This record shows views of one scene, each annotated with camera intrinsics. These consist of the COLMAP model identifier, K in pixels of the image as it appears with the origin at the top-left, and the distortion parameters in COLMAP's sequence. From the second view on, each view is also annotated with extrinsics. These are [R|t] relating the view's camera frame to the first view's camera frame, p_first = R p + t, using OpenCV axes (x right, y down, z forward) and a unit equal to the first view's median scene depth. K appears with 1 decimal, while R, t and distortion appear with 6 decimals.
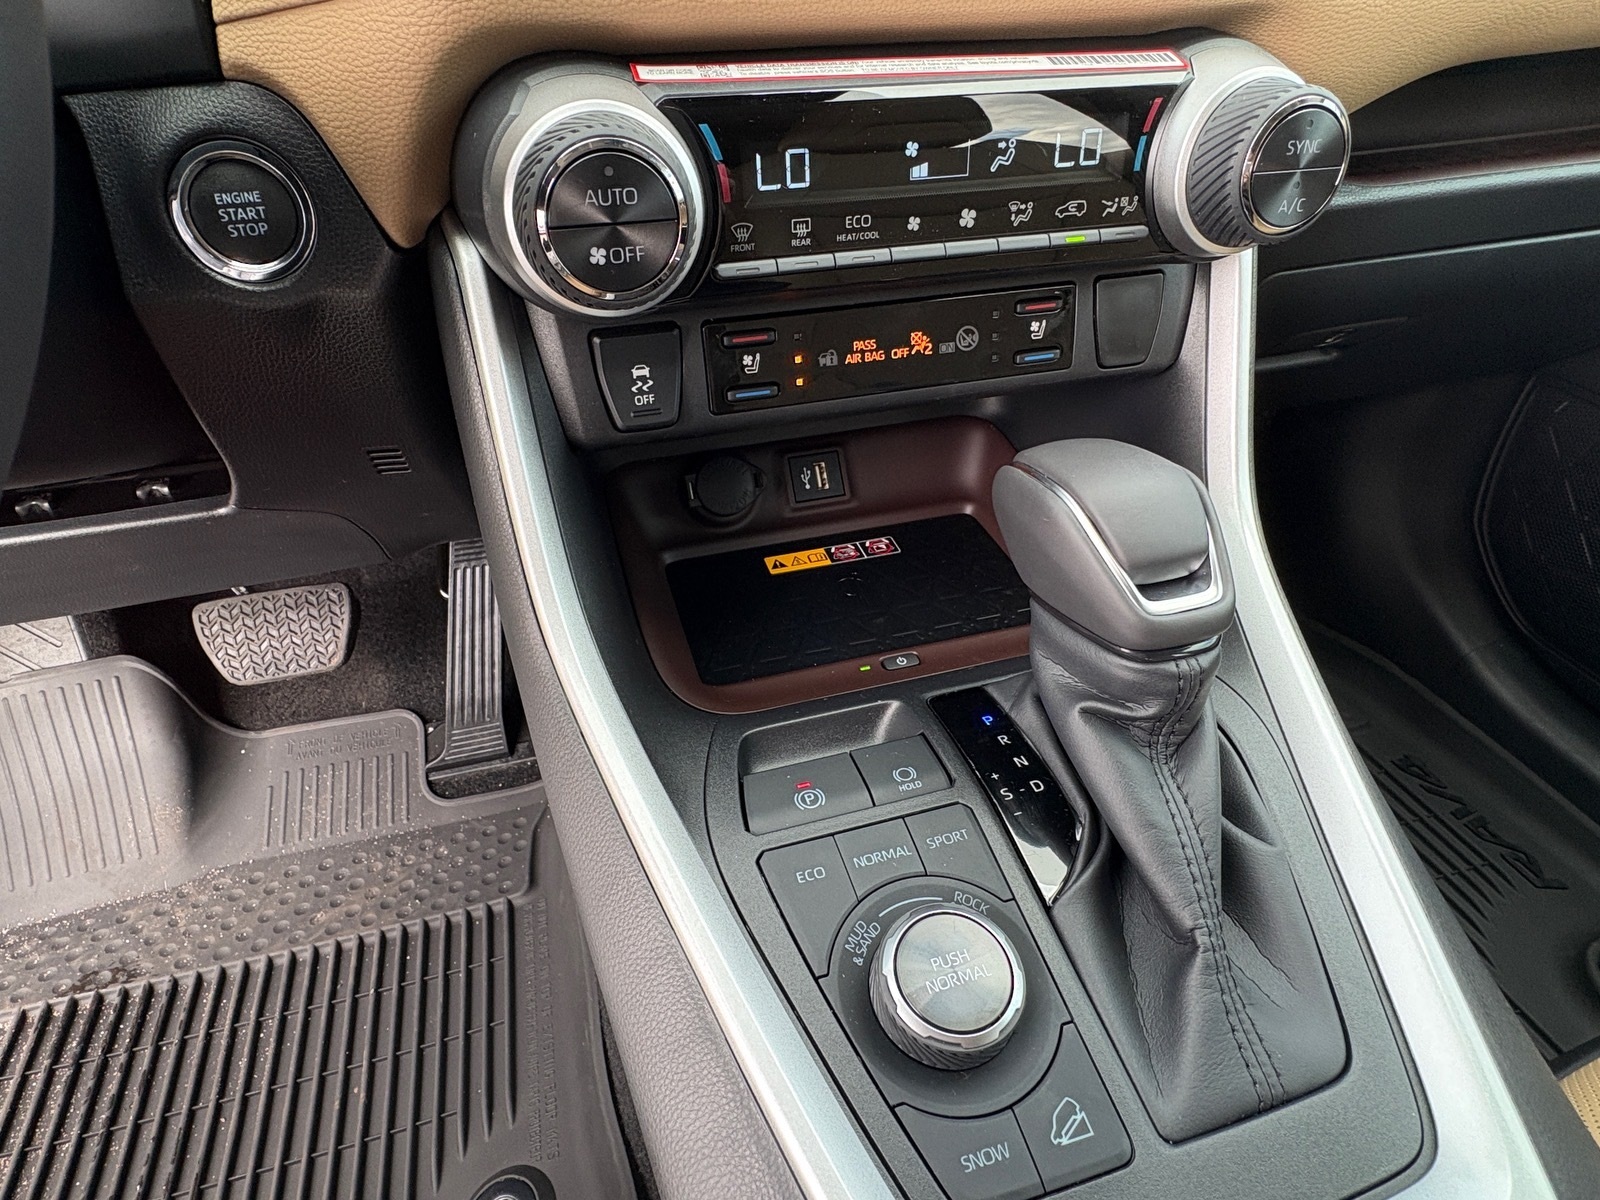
lens RADIAL K [[911.8, 0, 753.8], [0, 911.8, 612.5], [0, 0, 1]] dist [0.001413, 0.000088]
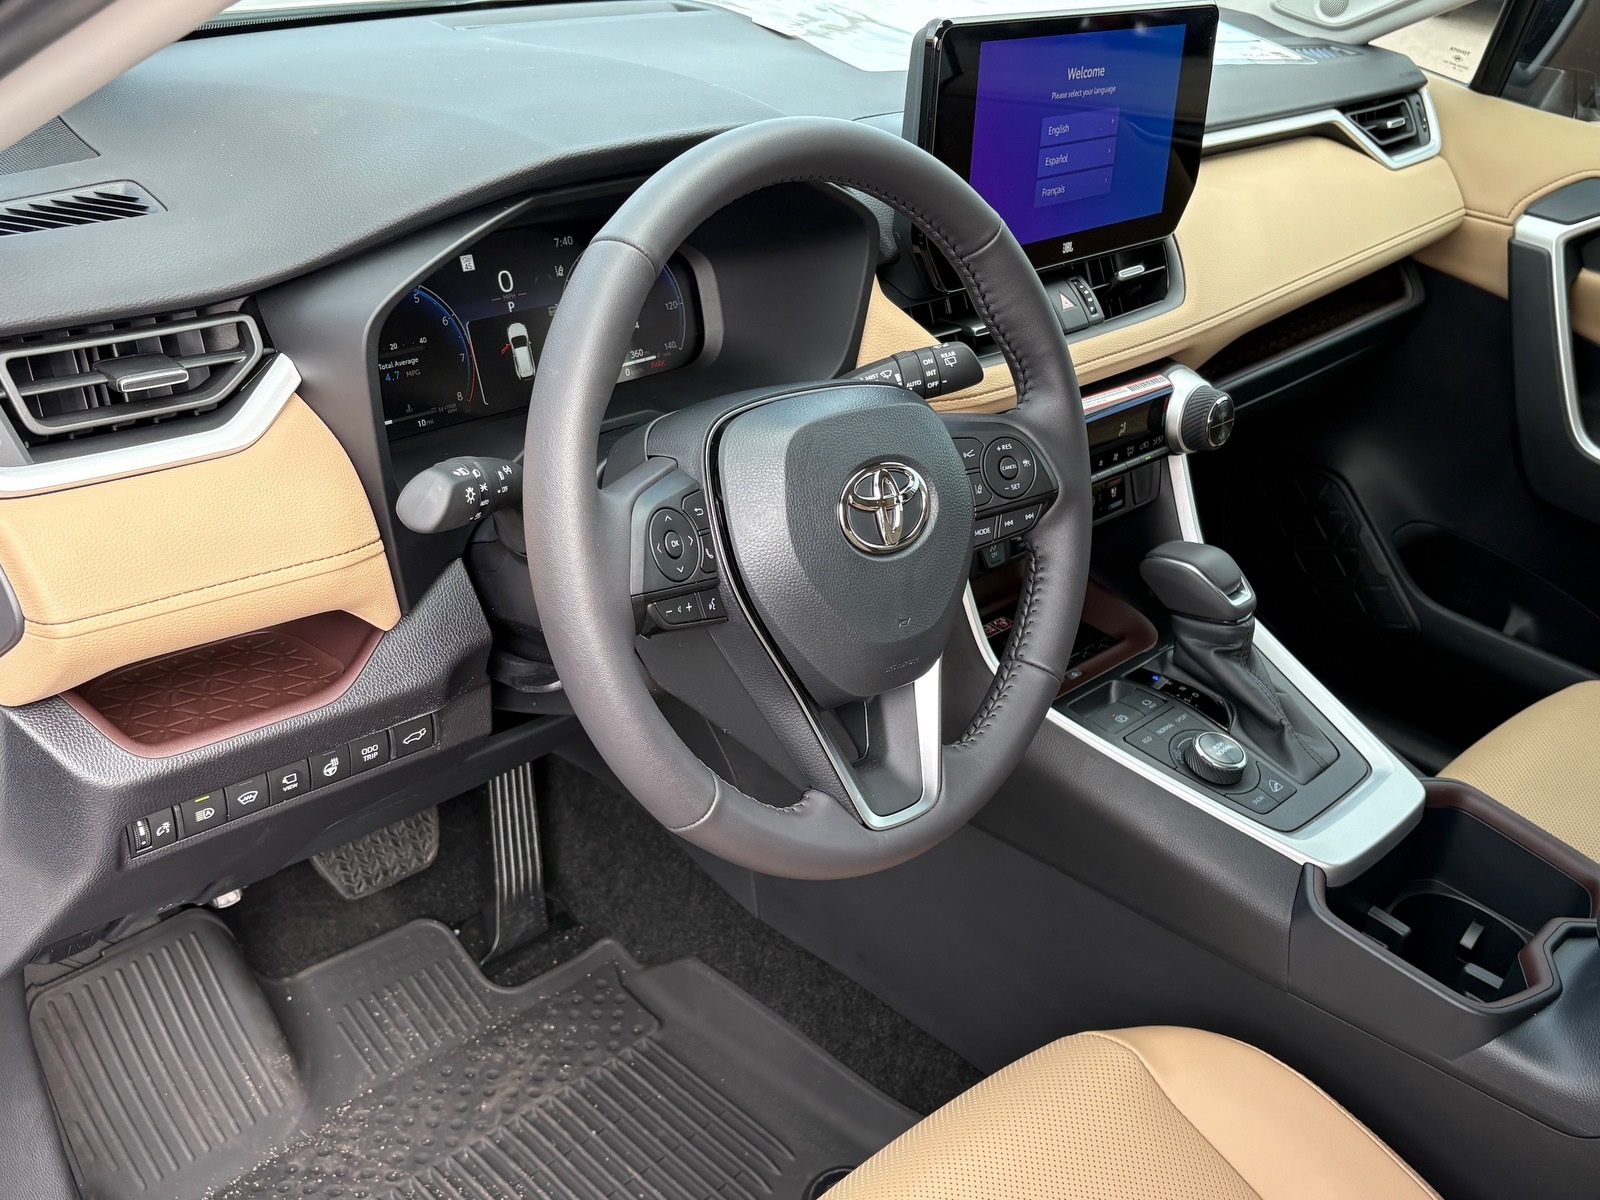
lens RADIAL K [[1663.5, 0, 788.1], [0, 1663.5, 611.2], [0, 0, 1]] dist [0.052513, 0.000000]
pose [[0.867482, -0.165346, 0.469186, -2.203286], [0.232719, 0.968465, -0.088979, 0.110943], [-0.439678, 0.186377, 0.878605, -1.976082]]
